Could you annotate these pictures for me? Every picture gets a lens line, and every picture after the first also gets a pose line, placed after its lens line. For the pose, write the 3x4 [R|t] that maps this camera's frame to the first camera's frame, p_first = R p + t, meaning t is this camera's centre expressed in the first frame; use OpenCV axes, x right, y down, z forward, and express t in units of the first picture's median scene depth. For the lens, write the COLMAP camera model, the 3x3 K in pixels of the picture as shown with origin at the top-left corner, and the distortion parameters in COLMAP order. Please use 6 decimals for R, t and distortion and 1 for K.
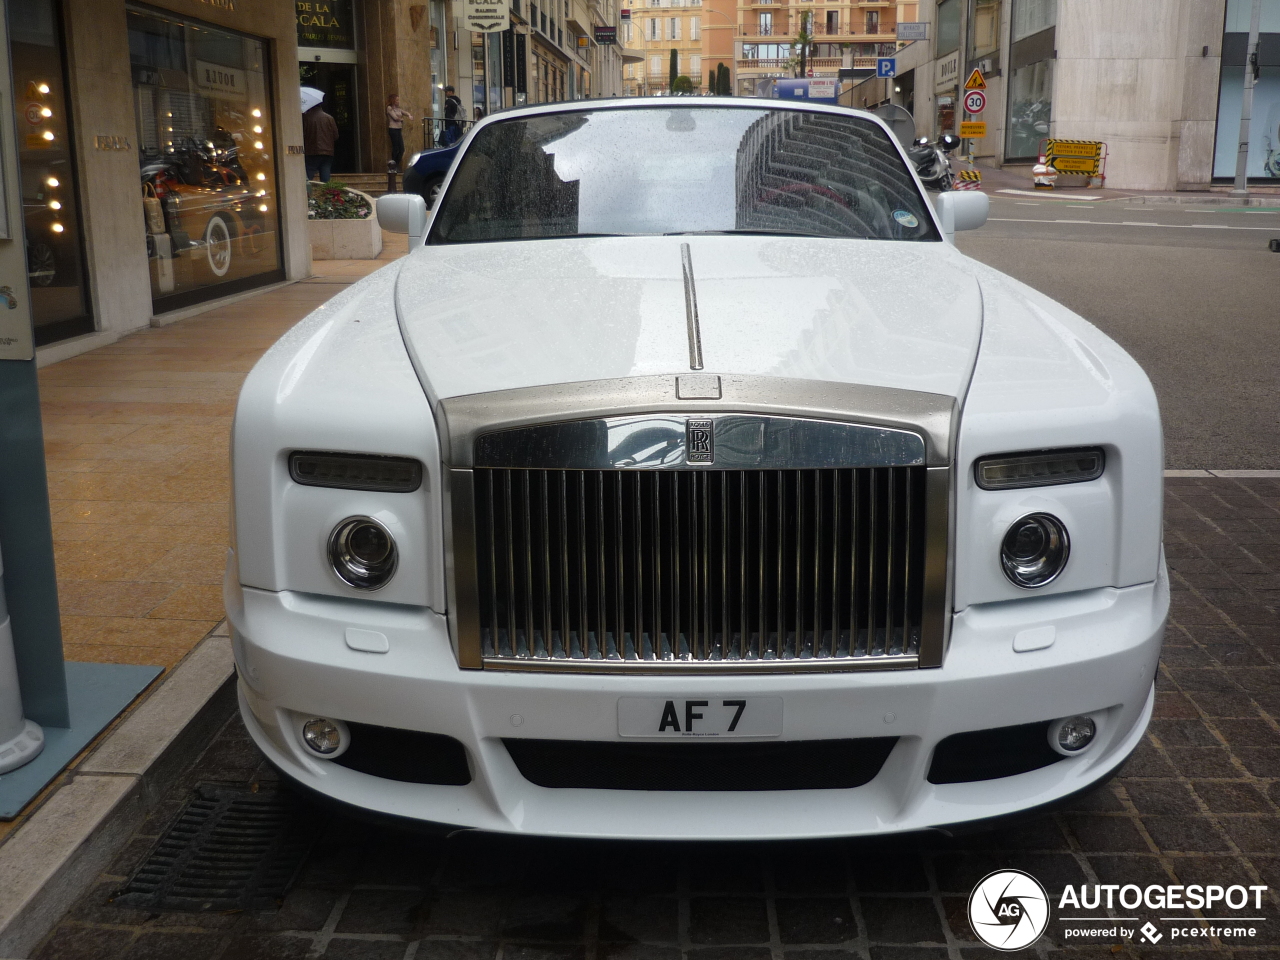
lens RADIAL K [[1276.9, 0, 640.0], [0, 1276.9, 480.0], [0, 0, 1]] dist [-0.045569, -0.003941]
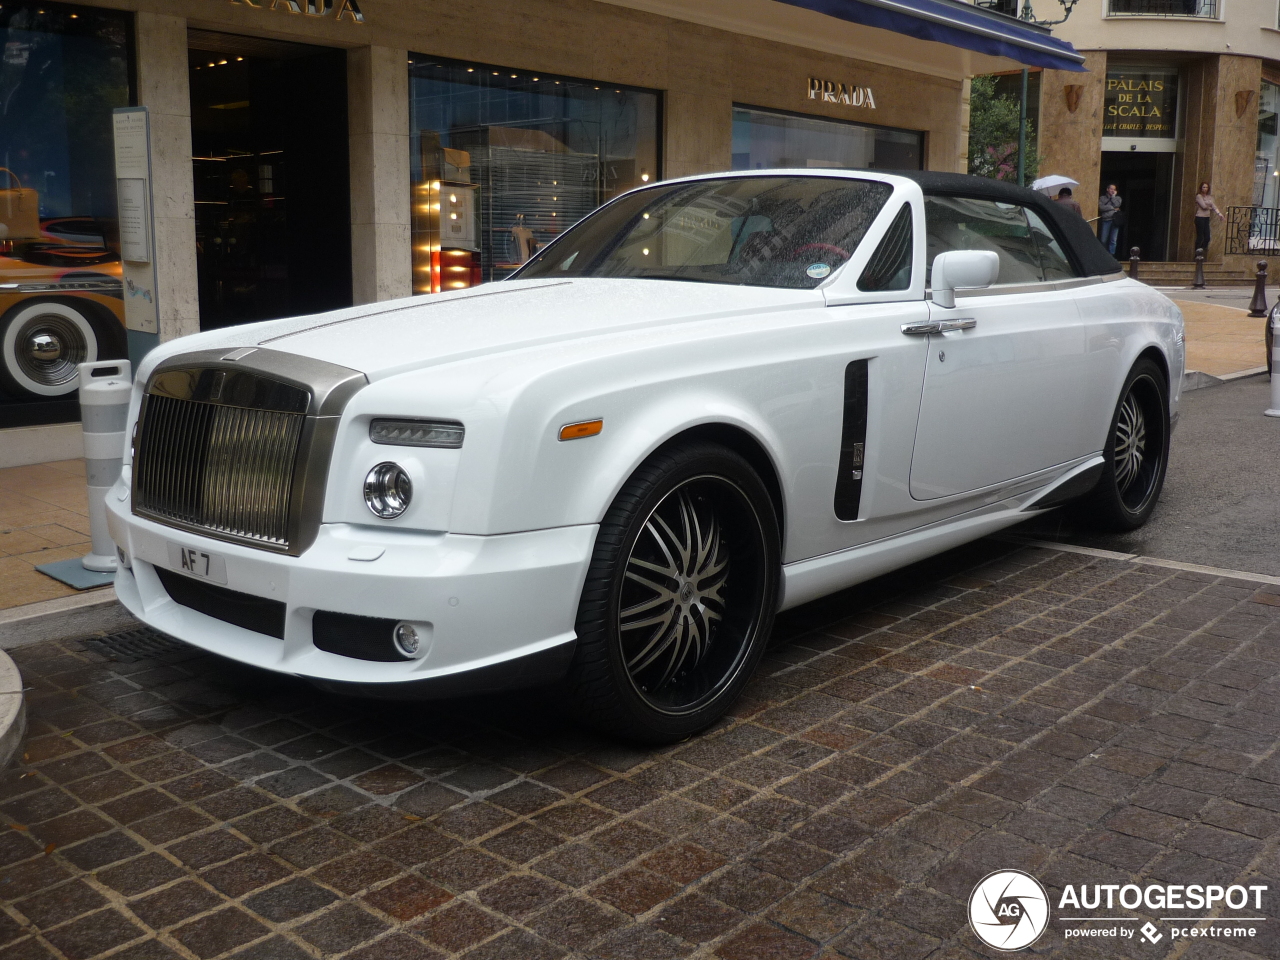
lens RADIAL K [[1274.8, 0, 640.0], [0, 1274.8, 480.0], [0, 0, 1]] dist [-0.048918, -0.001377]
pose [[0.768666, 0.118464, -0.628585, 1.181558], [-0.161372, 0.986828, -0.011355, 0.014753], [0.618961, 0.110164, 0.777658, 0.105787]]
